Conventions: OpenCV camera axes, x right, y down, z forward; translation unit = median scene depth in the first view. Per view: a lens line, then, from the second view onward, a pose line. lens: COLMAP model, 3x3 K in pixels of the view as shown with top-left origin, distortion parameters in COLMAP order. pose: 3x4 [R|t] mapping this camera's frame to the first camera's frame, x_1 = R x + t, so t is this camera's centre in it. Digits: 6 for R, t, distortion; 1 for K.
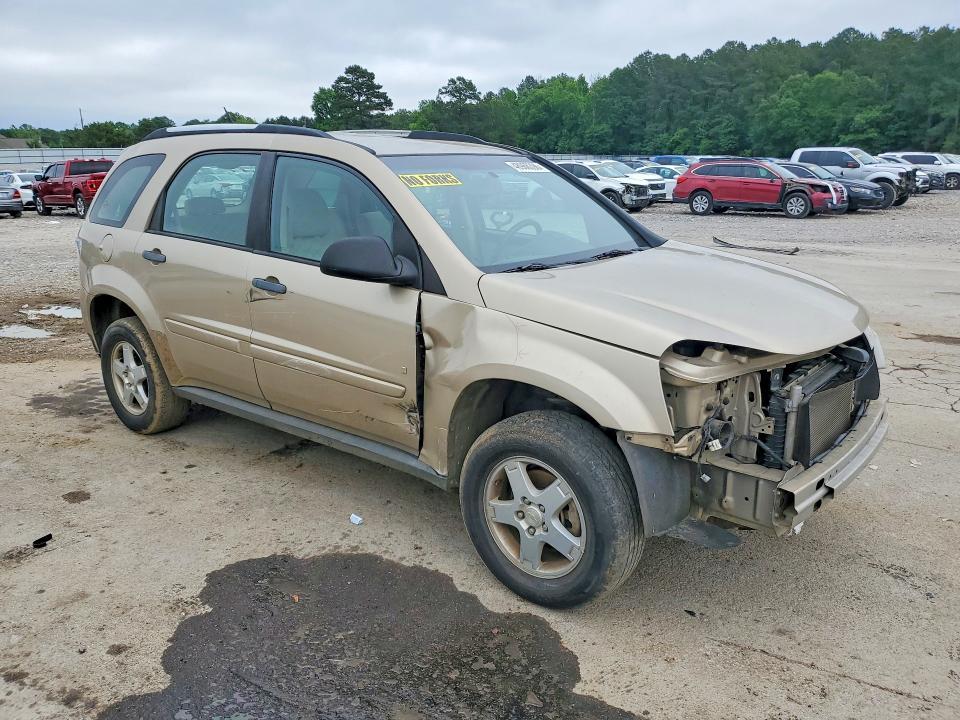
lens RADIAL K [[764.4, 0, 480.0], [0, 764.4, 360.0], [0, 0, 1]] dist [-0.006204, -0.009363]
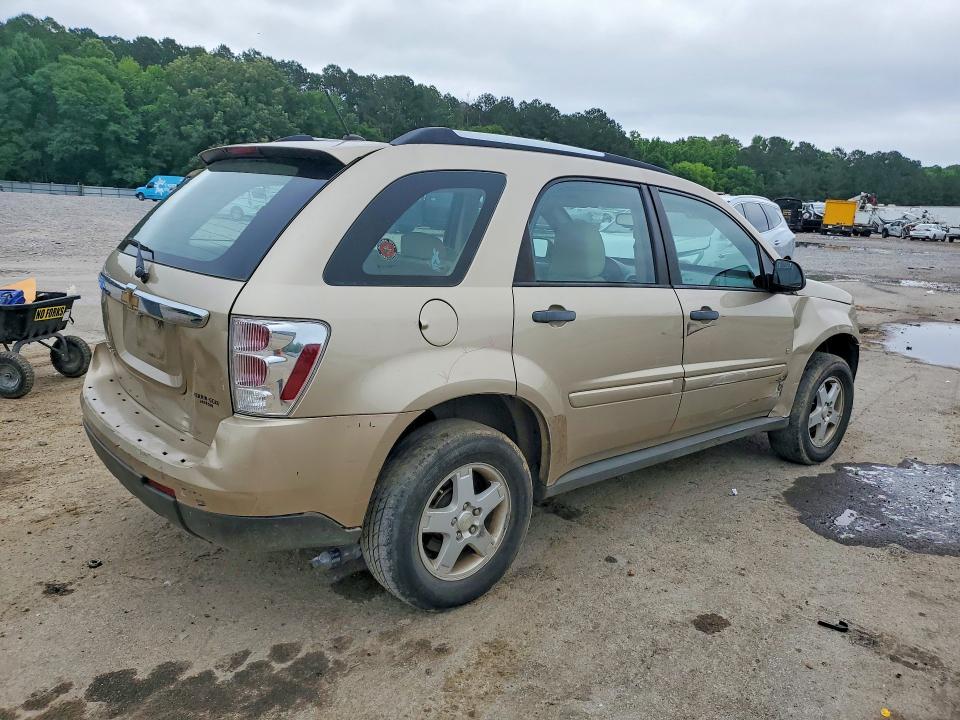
lens RADIAL K [[764.4, 0, 480.0], [0, 764.4, 360.0], [0, 0, 1]] dist [-0.006204, -0.009363]
pose [[0.182588, -0.207300, 0.961087, -1.284119], [0.188388, 0.966784, 0.172739, -0.263133], [-0.964972, 0.149517, 0.215576, 1.033910]]
